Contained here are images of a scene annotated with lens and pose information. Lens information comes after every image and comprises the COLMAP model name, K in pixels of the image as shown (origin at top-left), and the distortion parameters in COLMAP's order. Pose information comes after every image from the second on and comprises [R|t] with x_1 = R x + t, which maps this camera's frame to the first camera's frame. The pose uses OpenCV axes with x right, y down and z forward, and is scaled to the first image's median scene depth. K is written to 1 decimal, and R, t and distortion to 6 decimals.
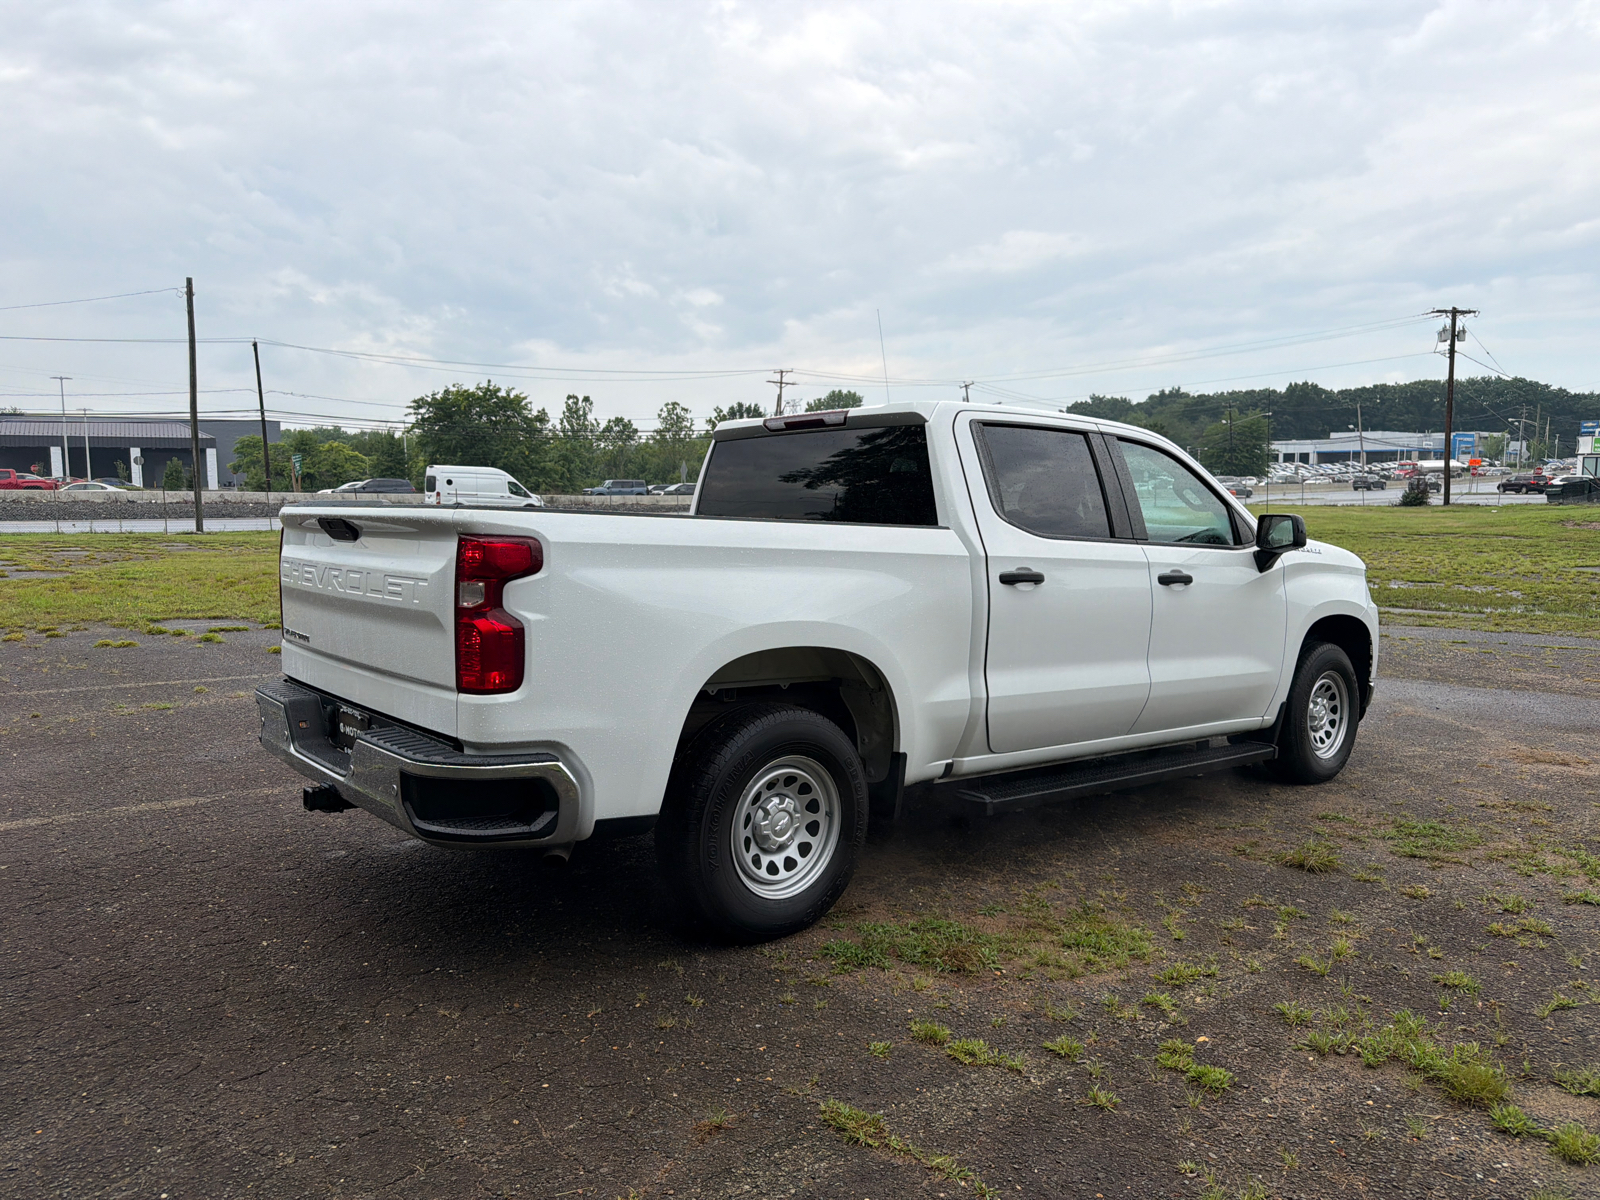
lens RADIAL K [[1132.7, 0, 792.6], [0, 1132.7, 630.0], [0, 0, 1]] dist [0.039179, -0.046838]
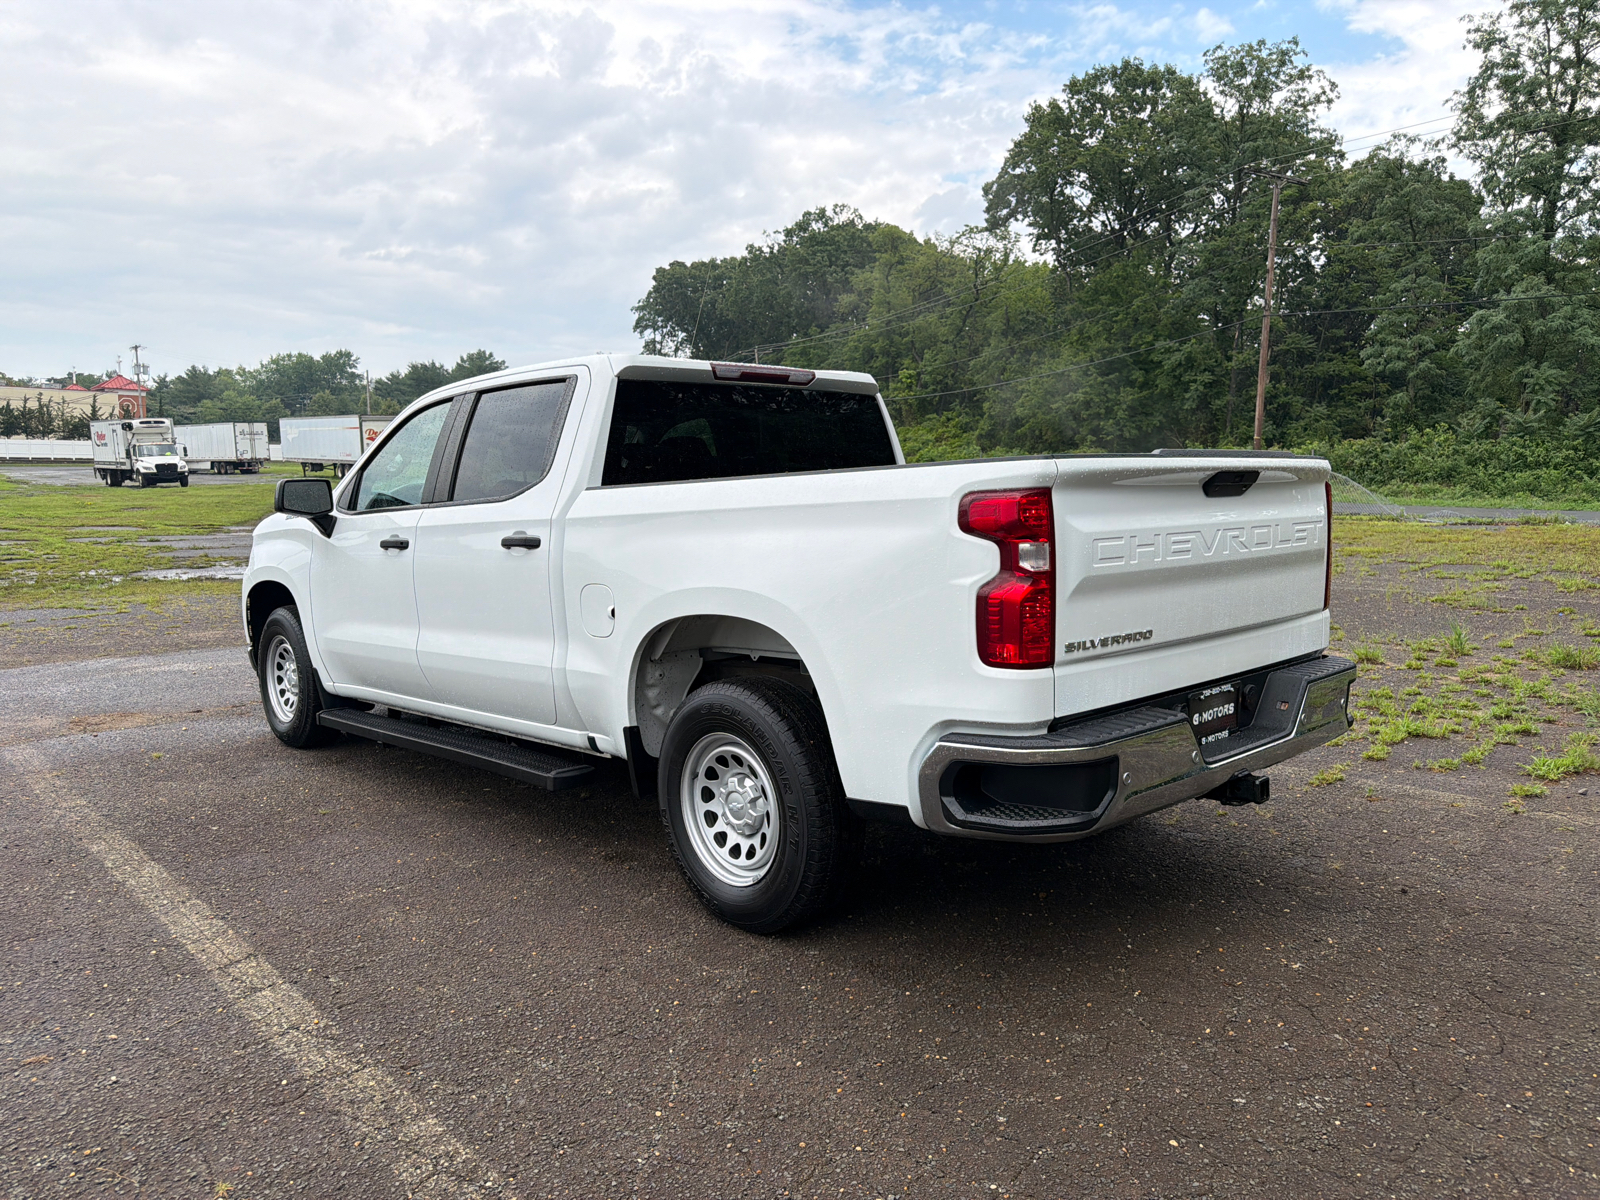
lens RADIAL K [[1132.7, 0, 791.8], [0, 1132.7, 599.5], [0, 0, 1]] dist [0.039179, -0.046838]
pose [[-0.072029, -0.105969, 0.991757, -0.053521], [0.113103, 0.987058, 0.113682, -0.005901], [-0.990969, 0.120360, -0.059112, 0.059372]]
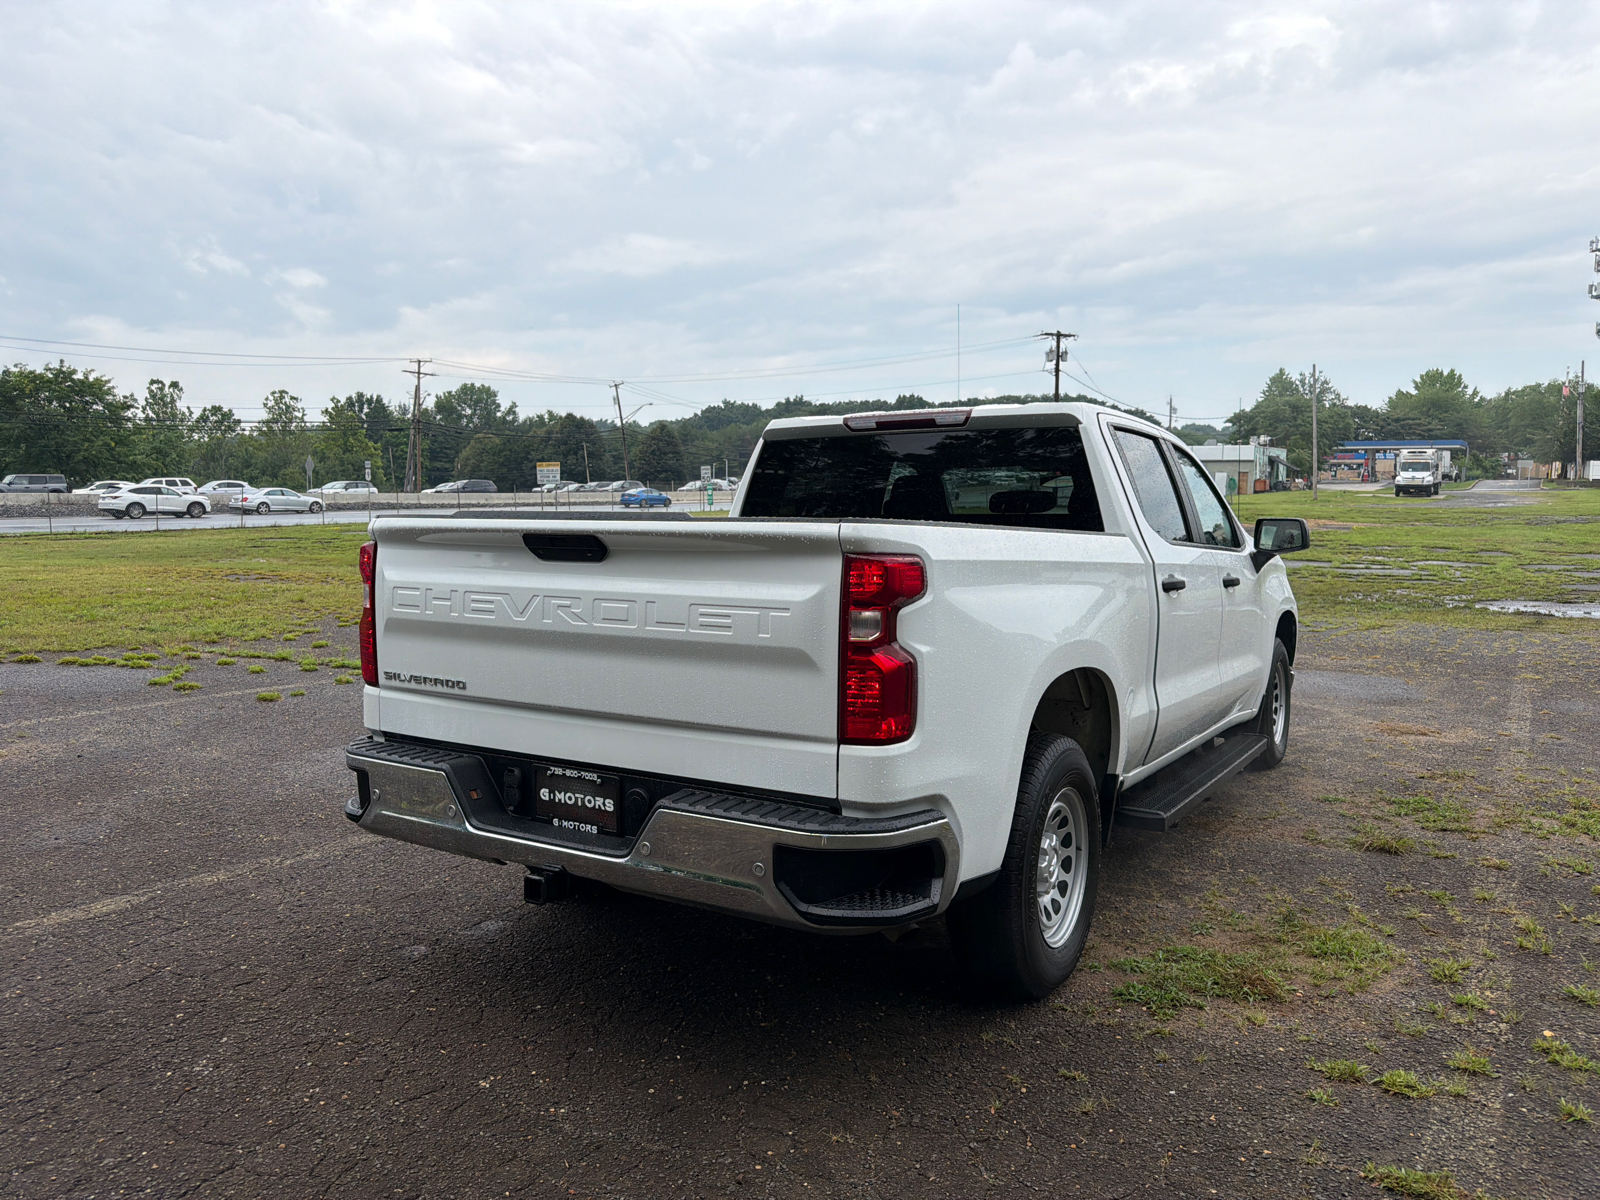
lens RADIAL K [[1132.7, 0, 792.8], [0, 1132.7, 614.7], [0, 0, 1]] dist [0.039179, -0.046838]
pose [[0.948191, -0.032312, 0.316053, -0.021204], [0.036180, 0.999325, -0.006375, -0.001291], [-0.315633, 0.017479, 0.948720, 0.008290]]
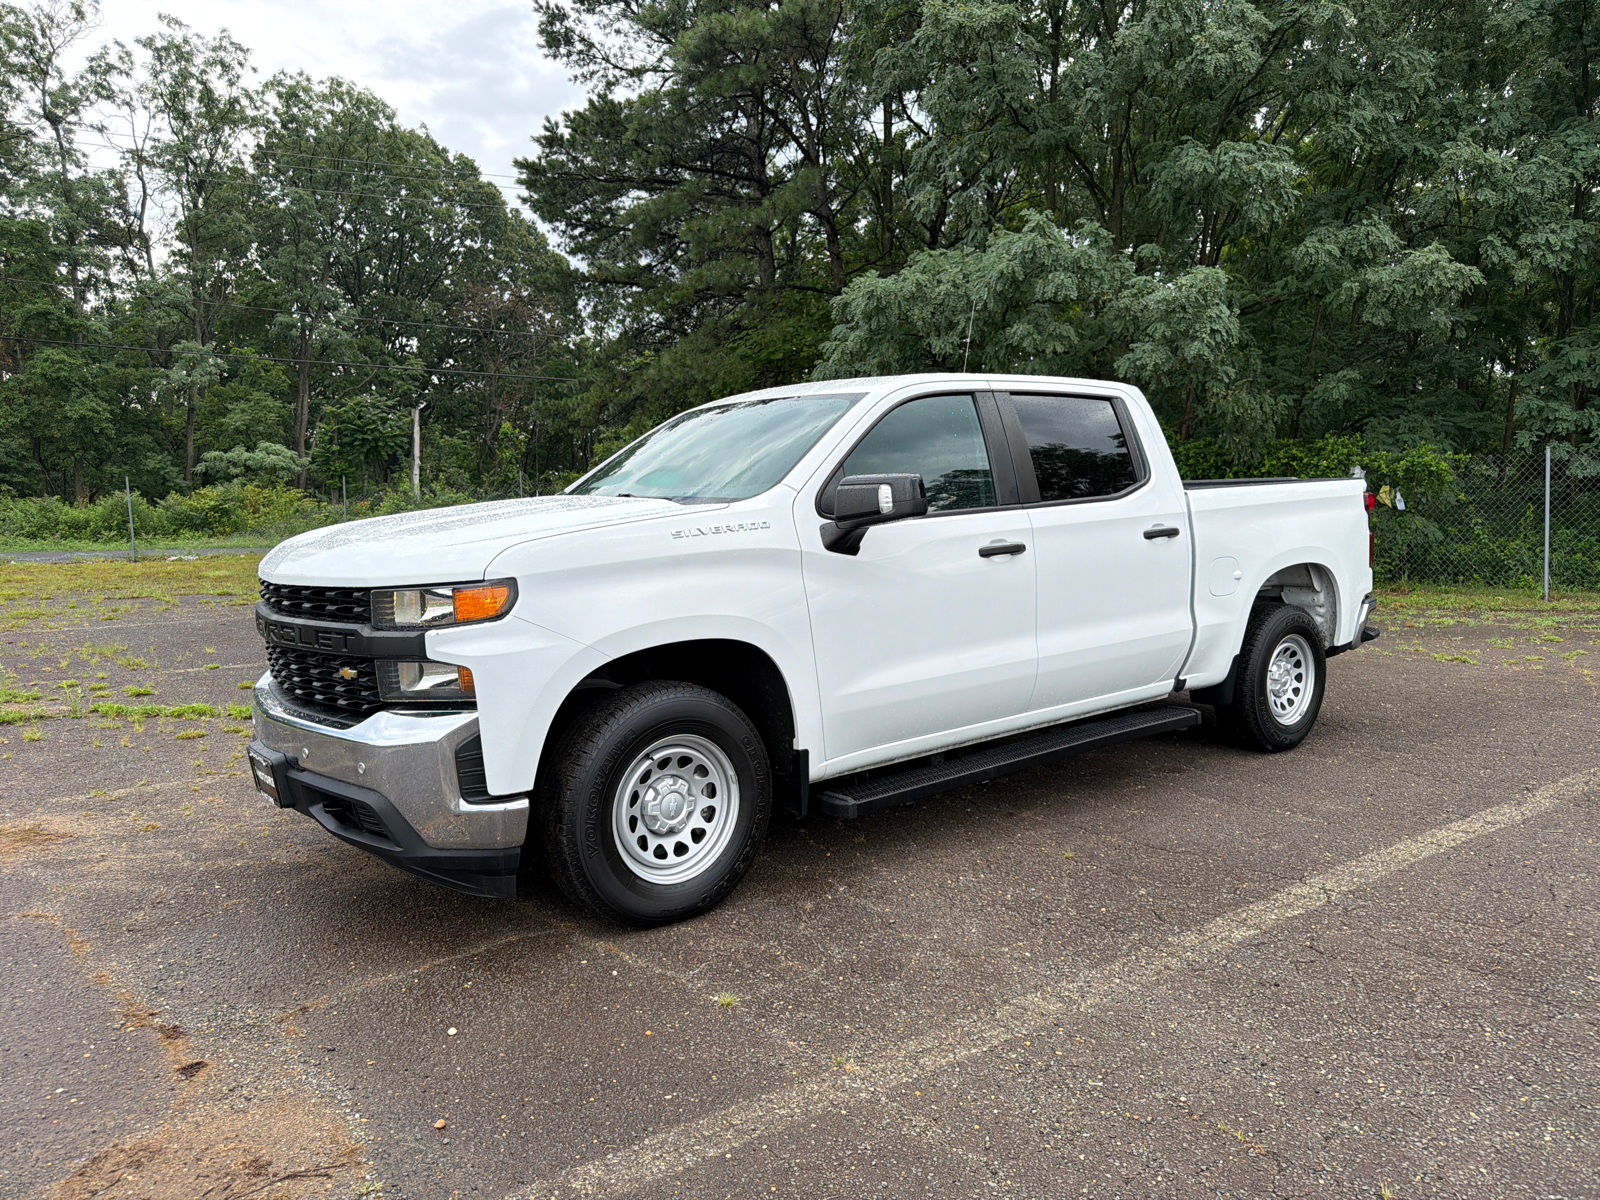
lens RADIAL K [[1132.7, 0, 810.2], [0, 1132.7, 623.6], [0, 0, 1]] dist [0.039179, -0.046838]
pose [[-0.999919, 0.000356, 0.012699, 0.013107], [0.002920, 0.979280, 0.202488, -0.011415], [-0.012364, 0.202509, -0.979202, 0.125989]]
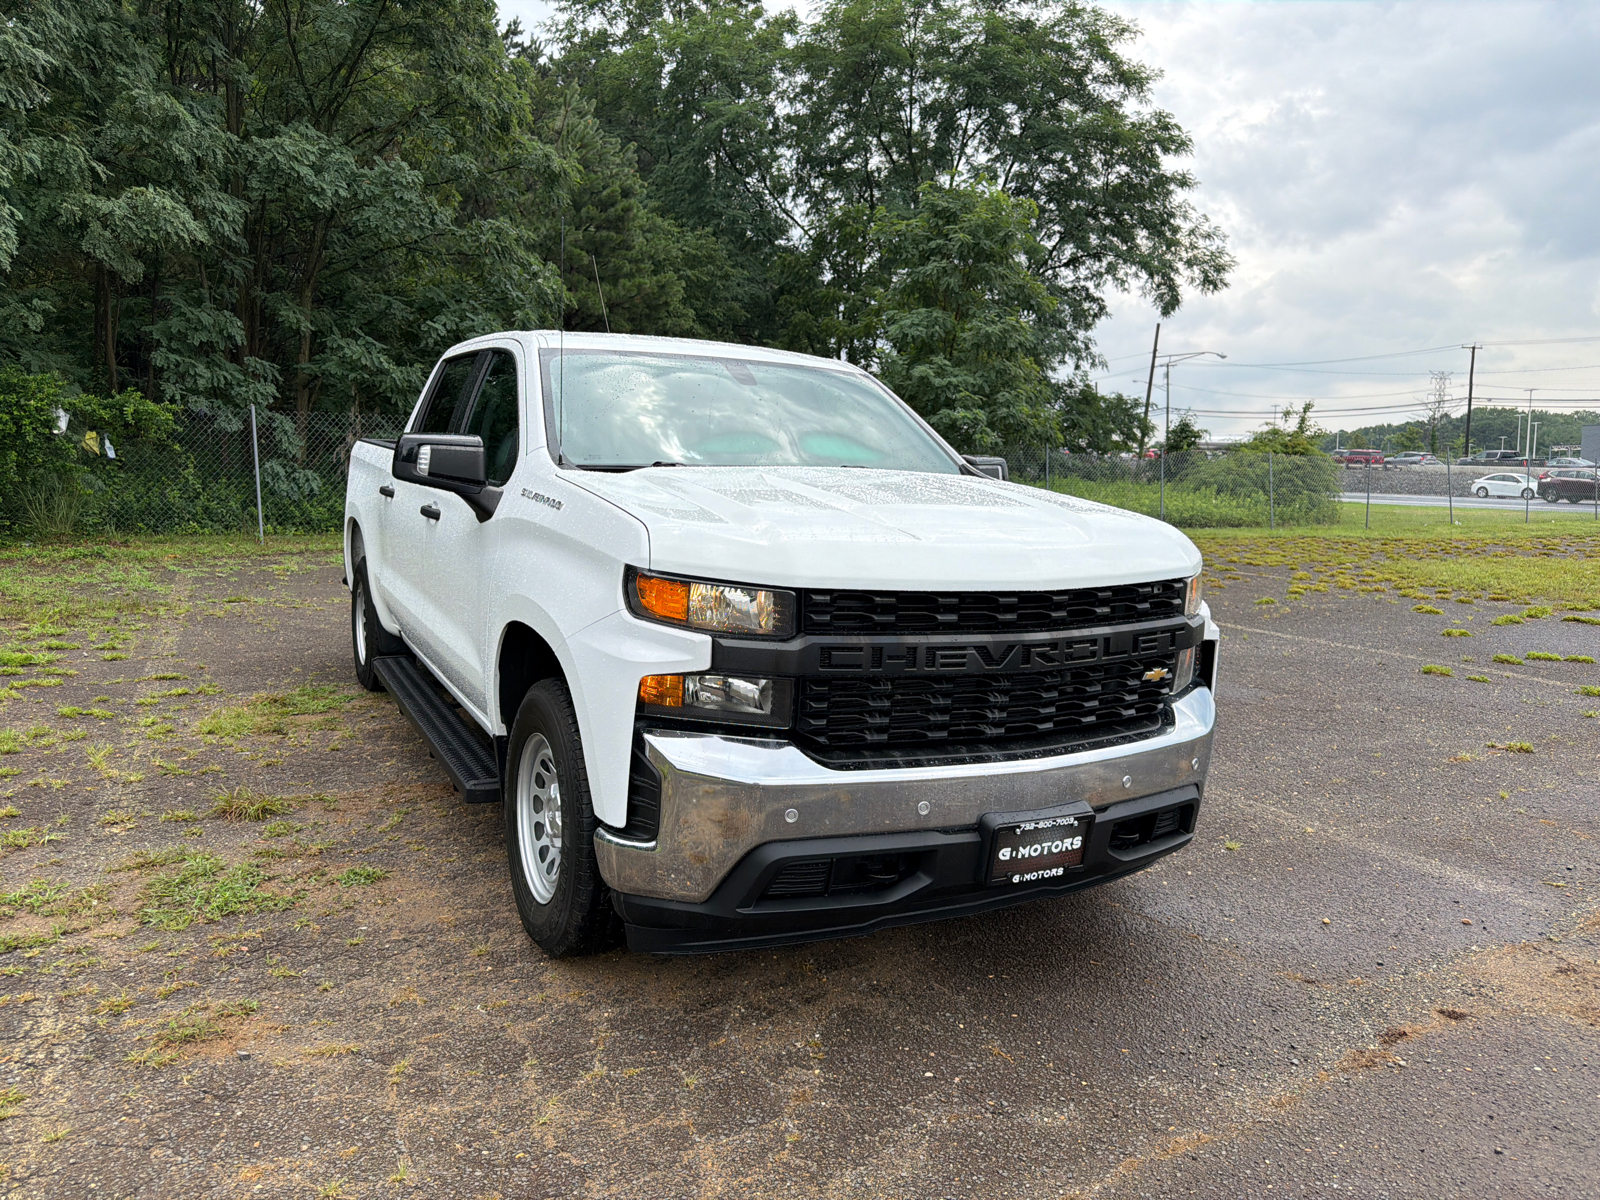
lens RADIAL K [[1132.7, 0, 804.9], [0, 1132.7, 608.8], [0, 0, 1]] dist [0.039179, -0.046838]
pose [[-0.196451, 0.110759, -0.974238, 0.065587], [-0.128741, 0.982084, 0.137612, -0.007392], [0.972025, 0.152458, -0.178672, 0.083924]]
